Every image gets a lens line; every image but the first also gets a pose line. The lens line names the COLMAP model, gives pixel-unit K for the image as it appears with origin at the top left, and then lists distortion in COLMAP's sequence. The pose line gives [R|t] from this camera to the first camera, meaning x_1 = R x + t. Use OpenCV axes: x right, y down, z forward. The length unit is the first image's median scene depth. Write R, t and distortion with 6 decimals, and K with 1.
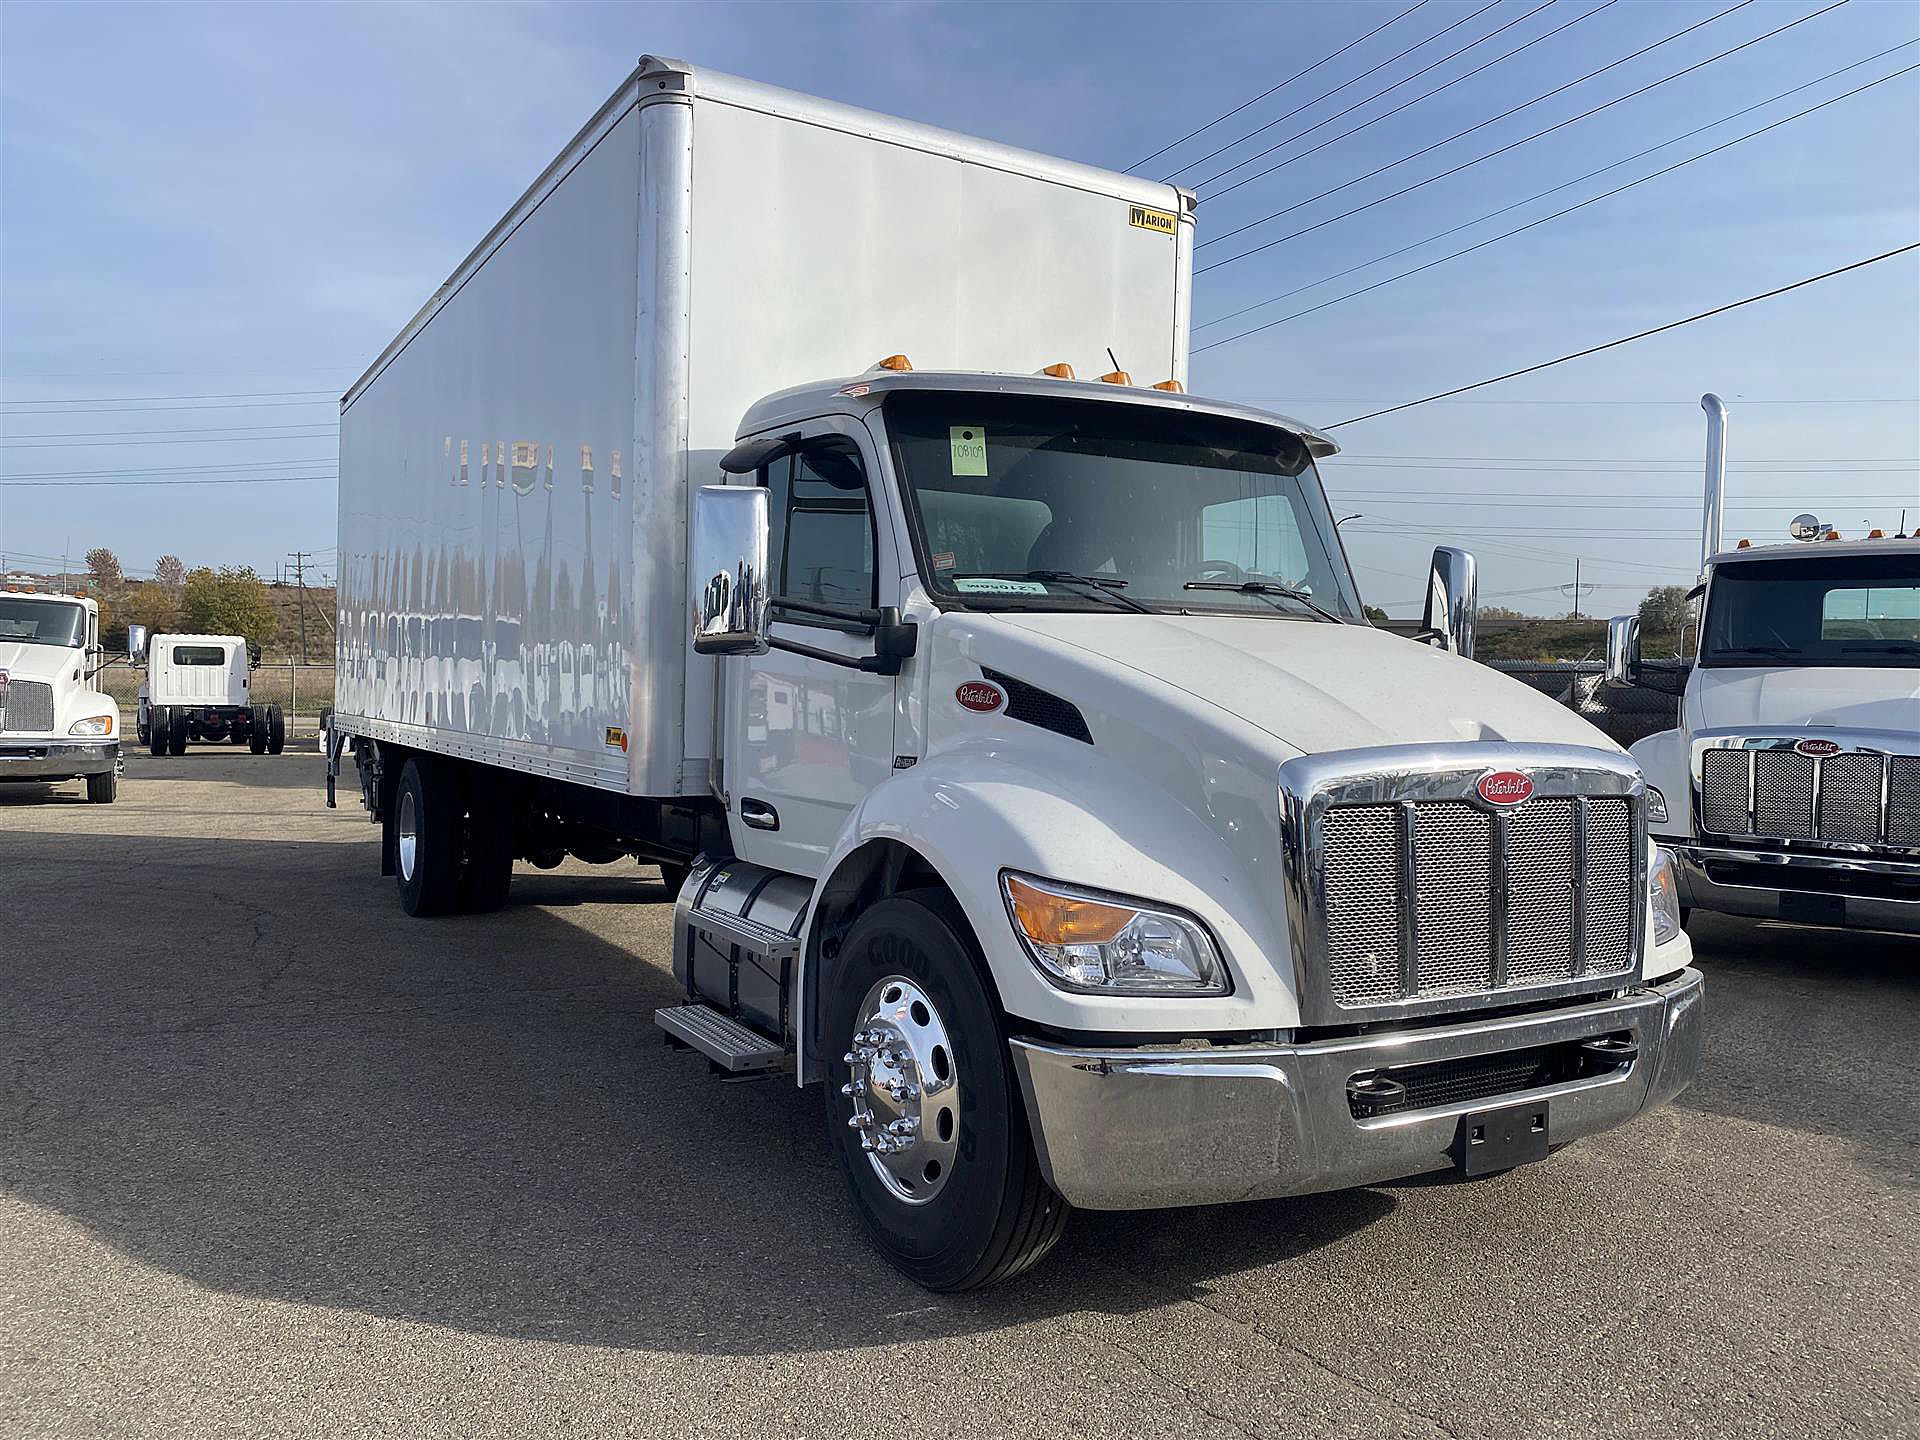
lens RADIAL K [[1454.7, 0, 960.0], [0, 1454.7, 720.0], [0, 0, 1]] dist [0.007100, 0.001411]
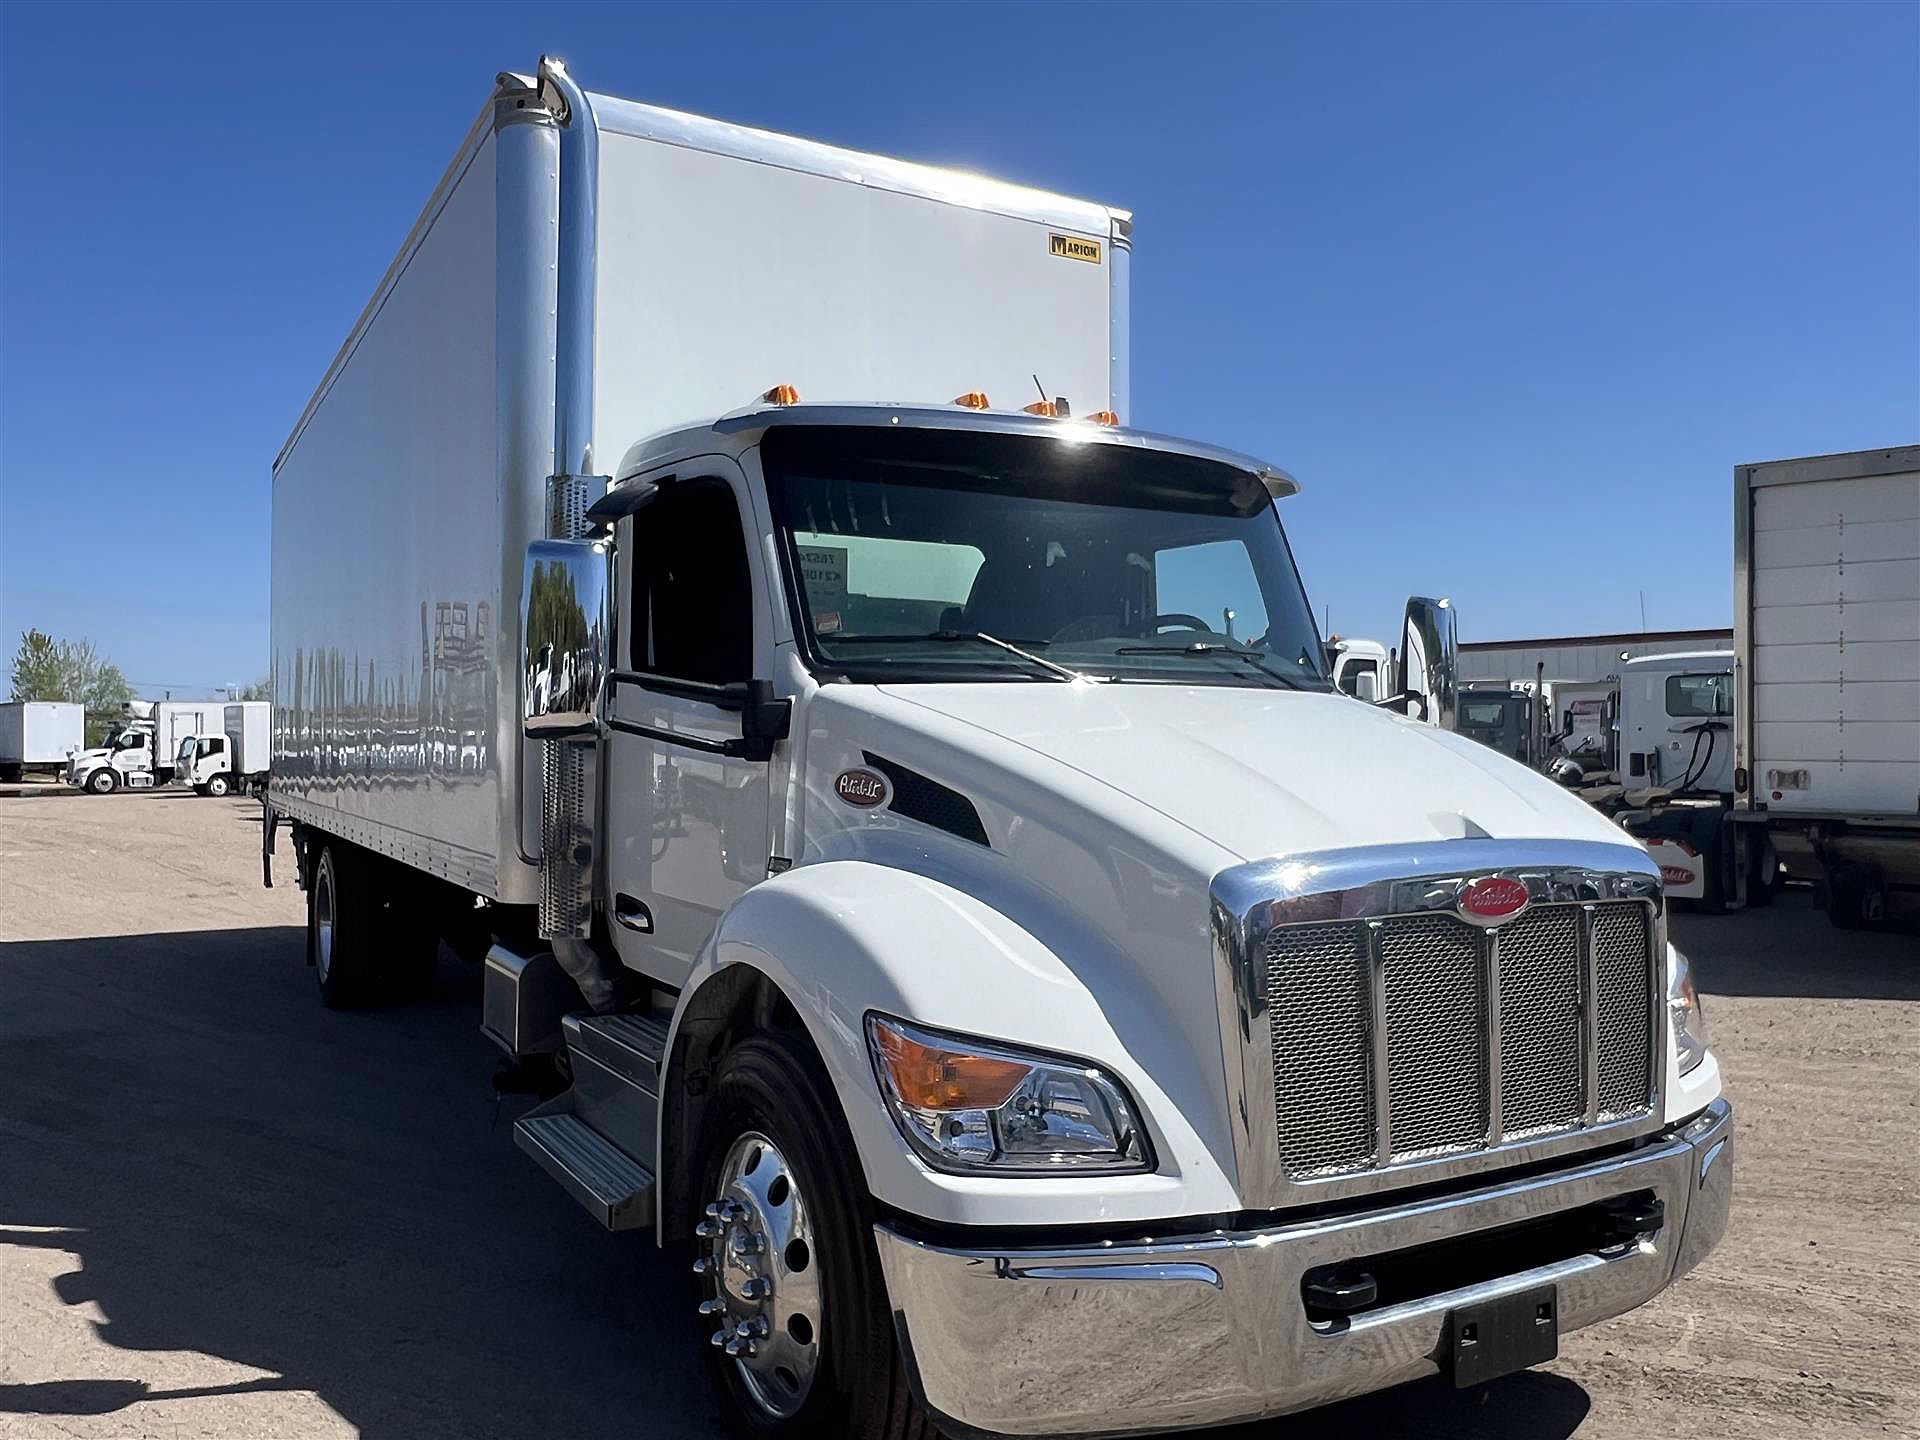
lens RADIAL K [[1502.1, 0, 960.0], [0, 1502.1, 720.0], [0, 0, 1]] dist [0.008996, 0.002101]
pose [[0.999810, -0.015589, 0.011729, 0.061910], [0.015980, 0.999292, -0.034052, -0.025014], [-0.011190, 0.034233, 0.999351, 0.142986]]
